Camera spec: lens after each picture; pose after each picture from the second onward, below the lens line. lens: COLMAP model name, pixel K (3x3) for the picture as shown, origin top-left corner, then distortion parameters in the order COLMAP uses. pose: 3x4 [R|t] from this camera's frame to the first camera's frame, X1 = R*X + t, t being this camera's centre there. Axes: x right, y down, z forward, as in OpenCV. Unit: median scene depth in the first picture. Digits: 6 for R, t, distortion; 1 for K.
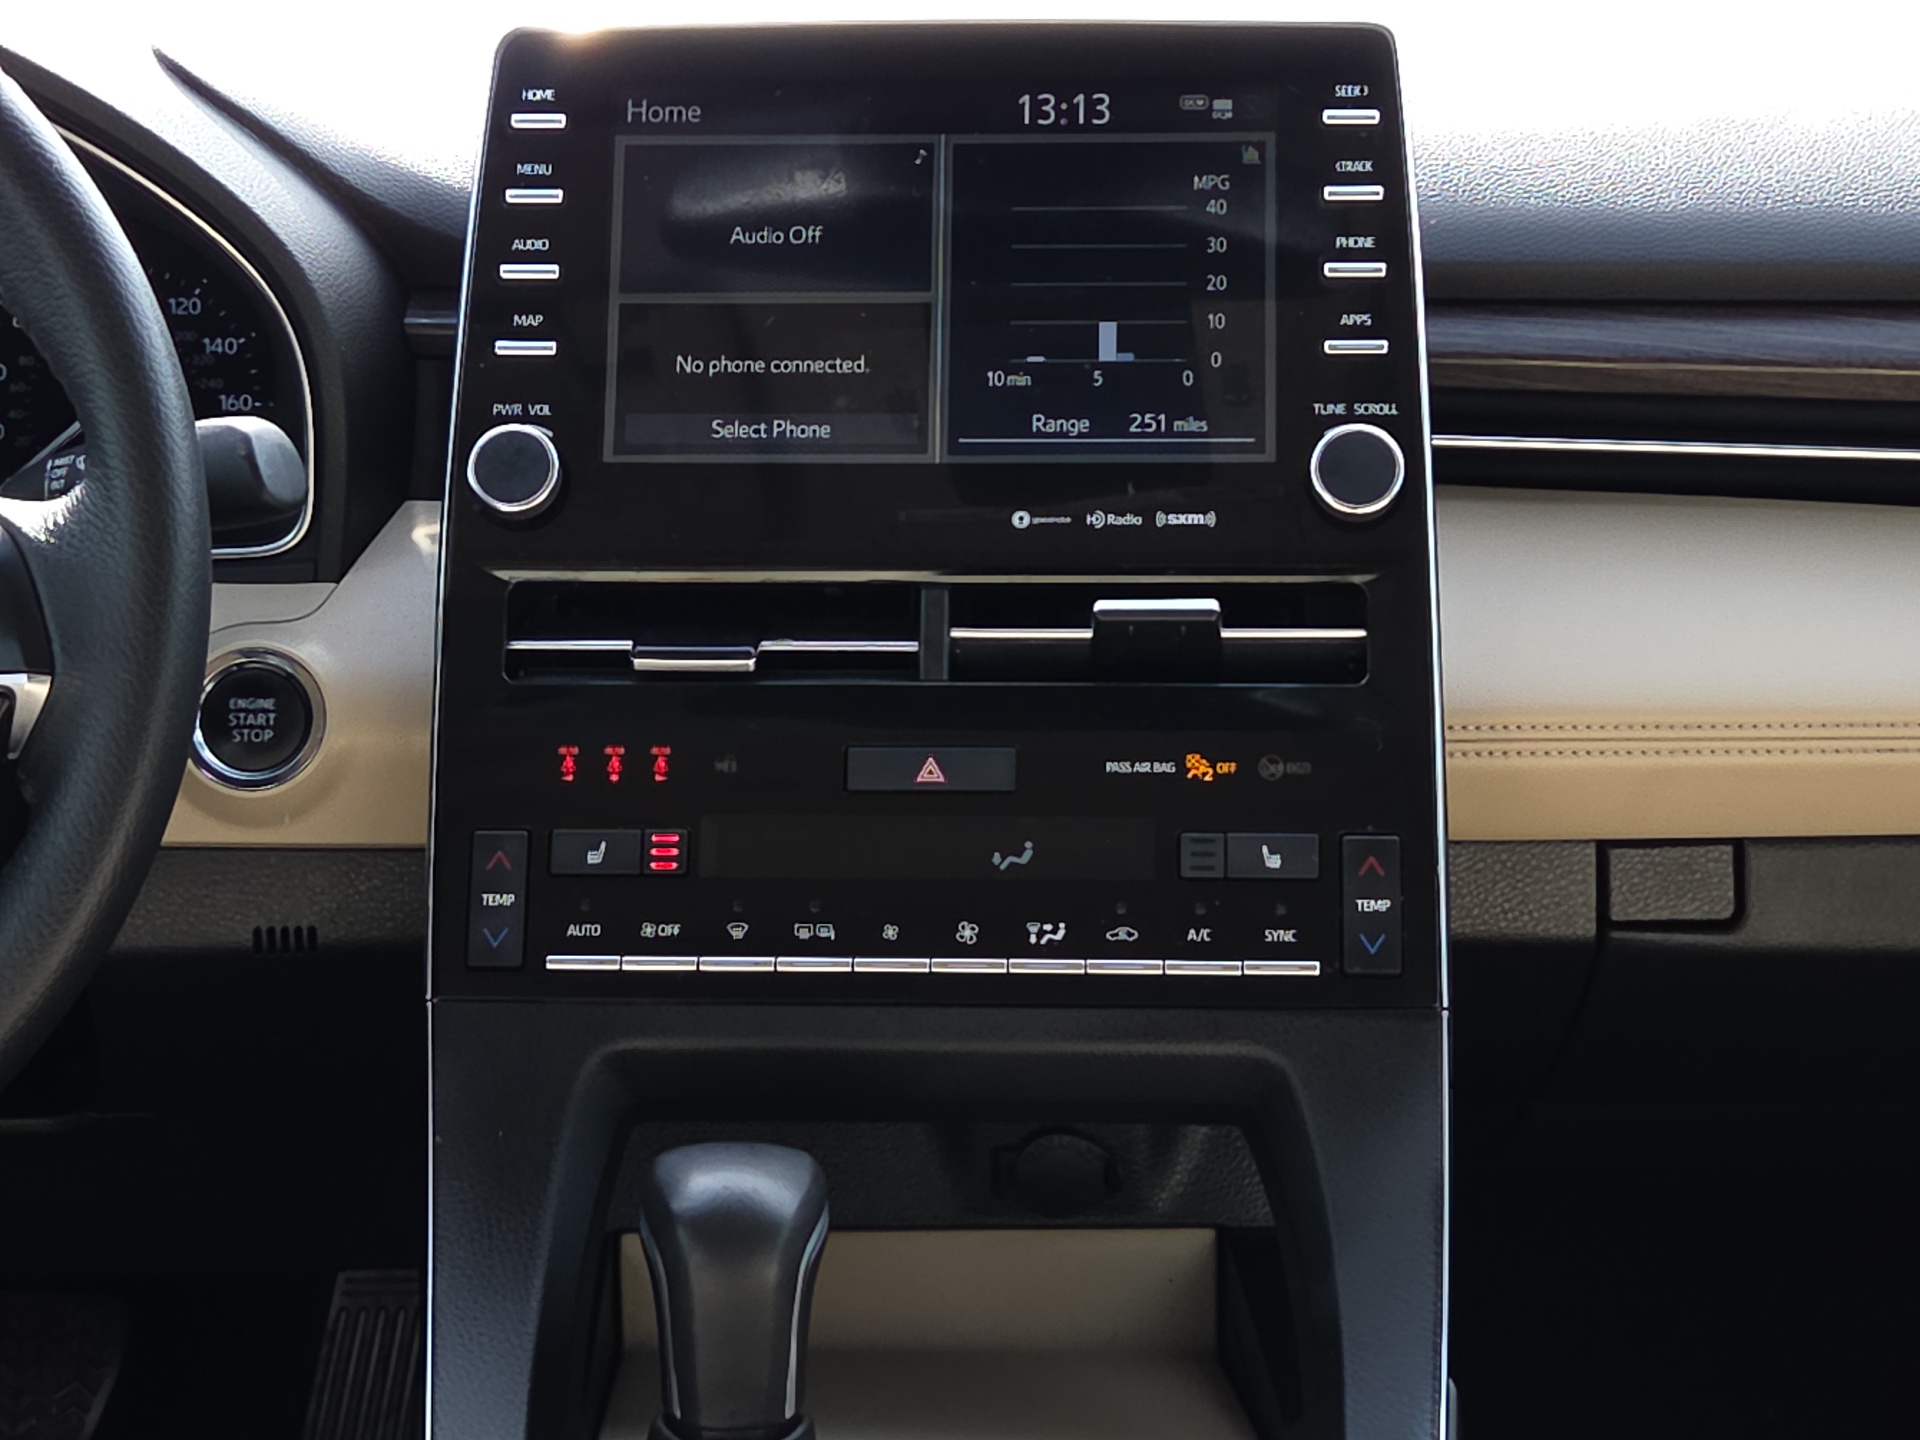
lens RADIAL K [[3860.5, 0, 922.9], [0, 3860.5, 668.5], [0, 0, 1]] dist [0.154582, -0.642581]
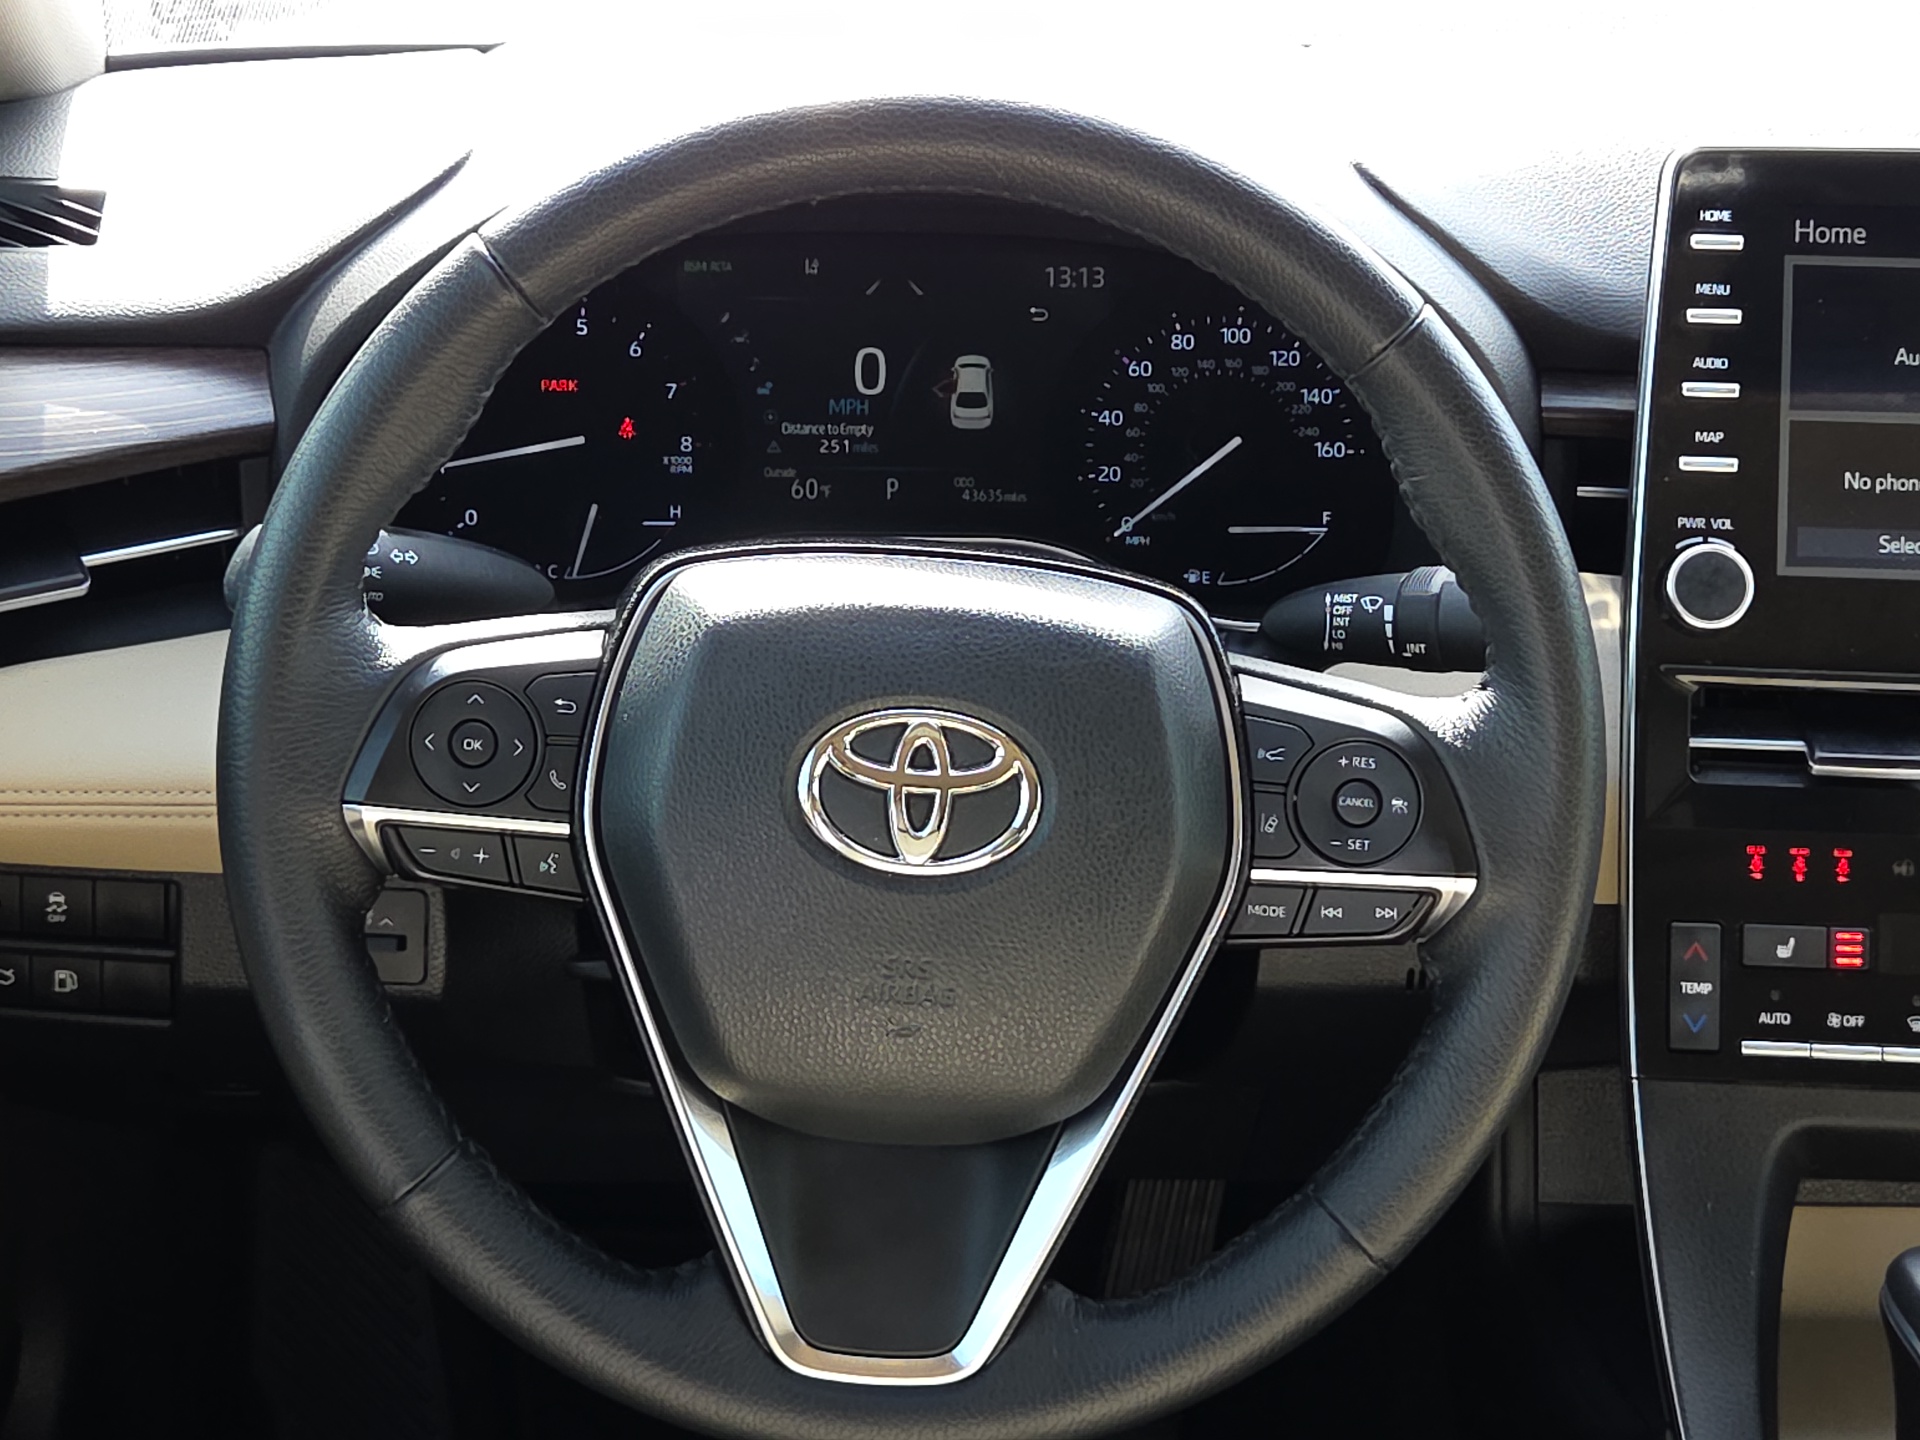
lens RADIAL K [[3353.1, 0, 957.8], [0, 3353.1, 661.0], [0, 0, 1]] dist [0.124964, -0.212542]
pose [[0.999280, 0.022617, 0.030465, -0.339711], [-0.027269, 0.986382, 0.162193, -0.175986], [-0.026382, -0.162907, 0.986289, 0.073402]]
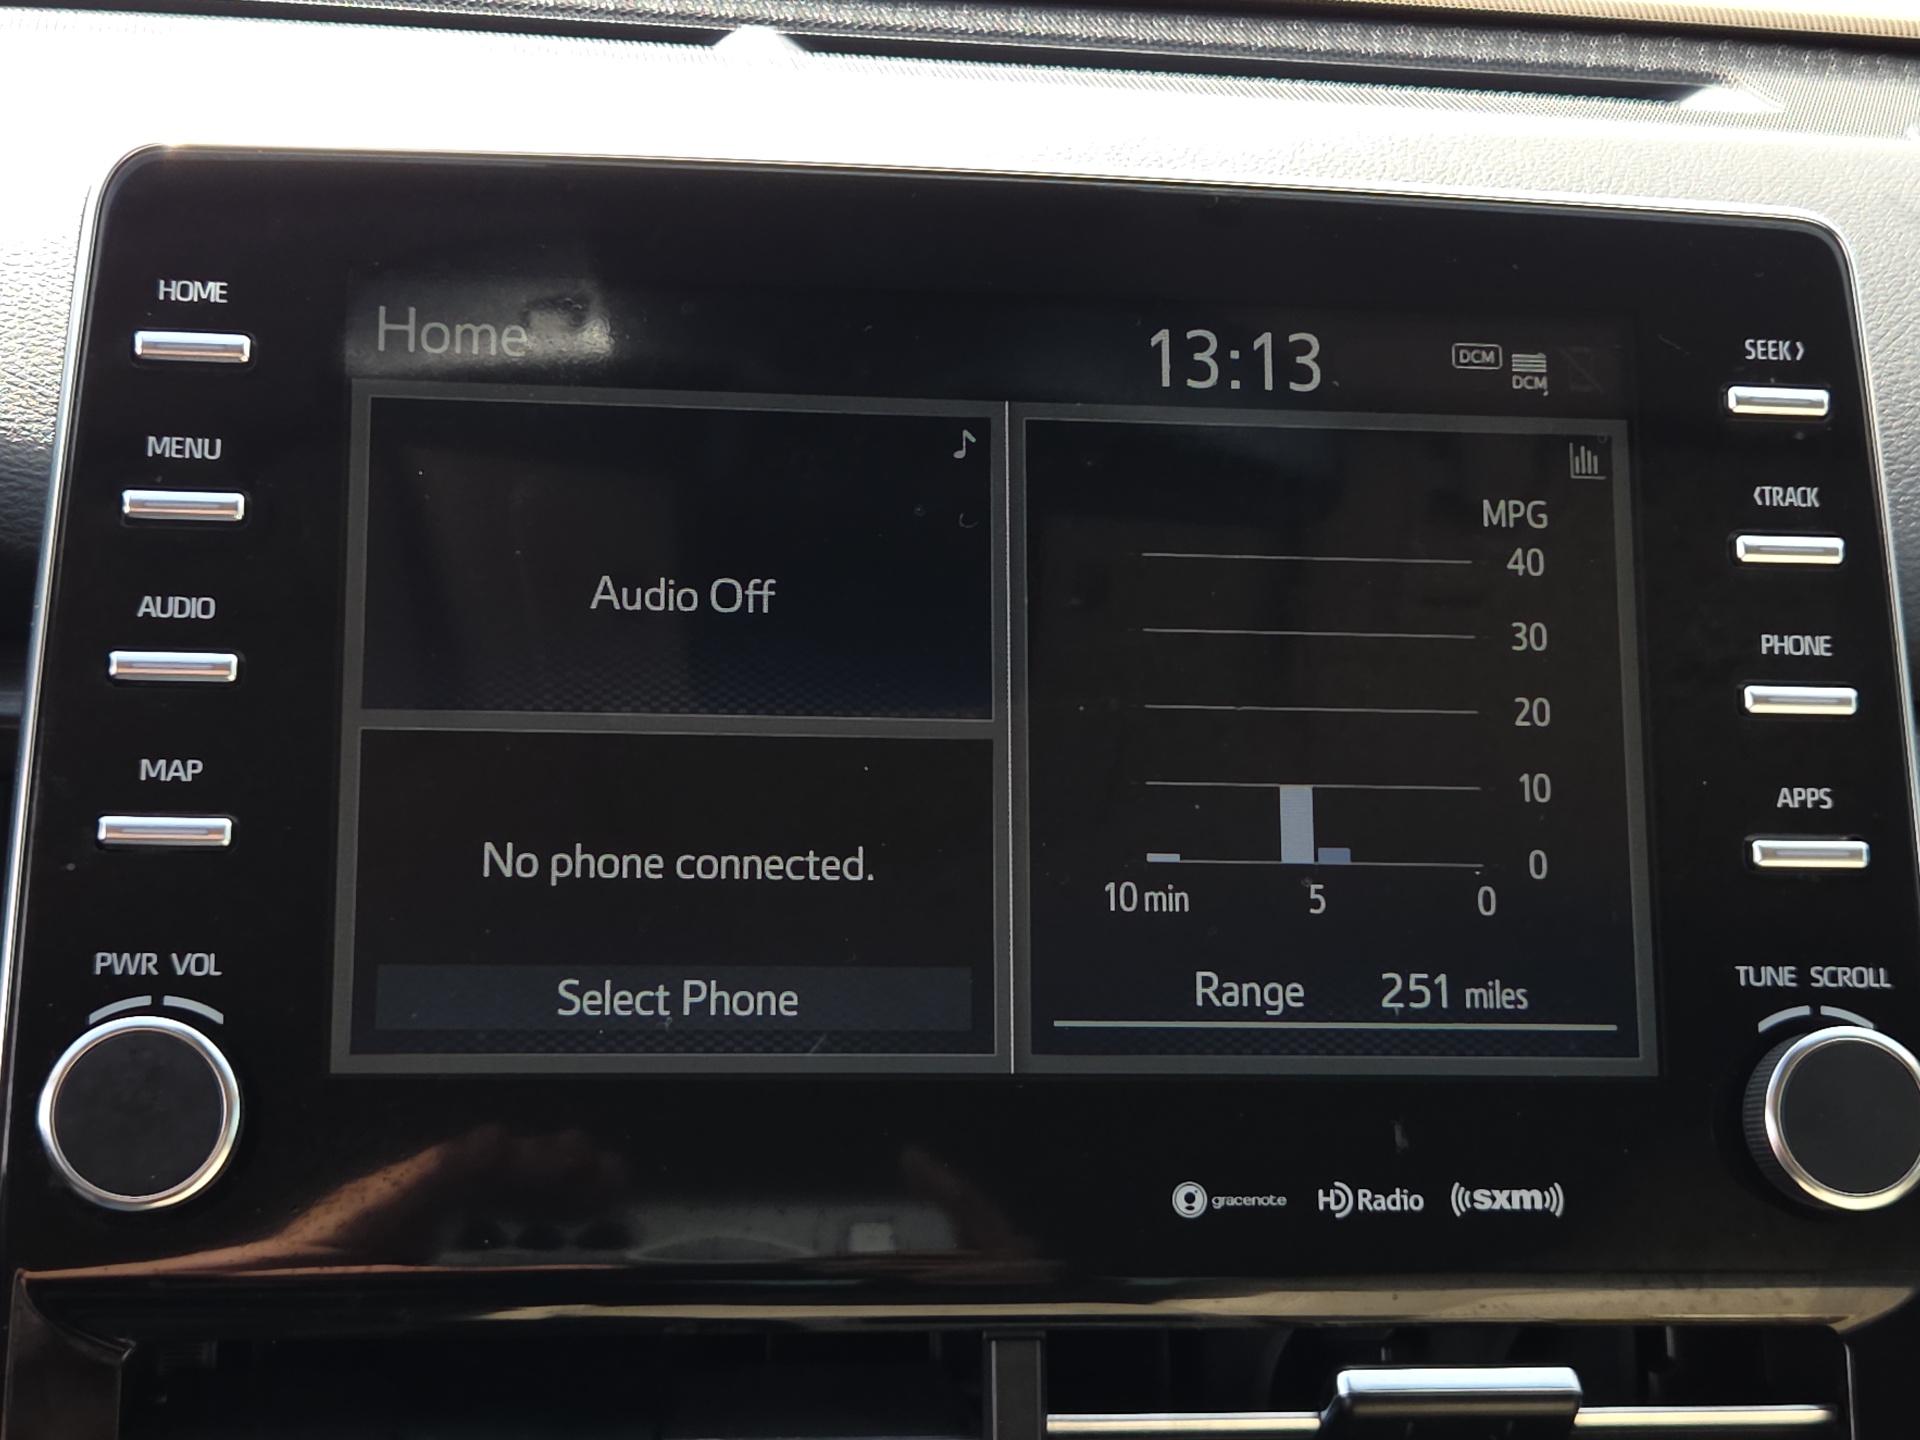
lens RADIAL K [[3019.1, 0, 966.3], [0, 3019.1, 681.5], [0, 0, 1]] dist [0.167992, -0.854259]
pose [[0.980679, 0.012354, 0.195233, -0.079573], [-0.023736, 0.998145, 0.056067, -0.125385], [-0.194178, -0.059618, 0.979153, 0.615408]]
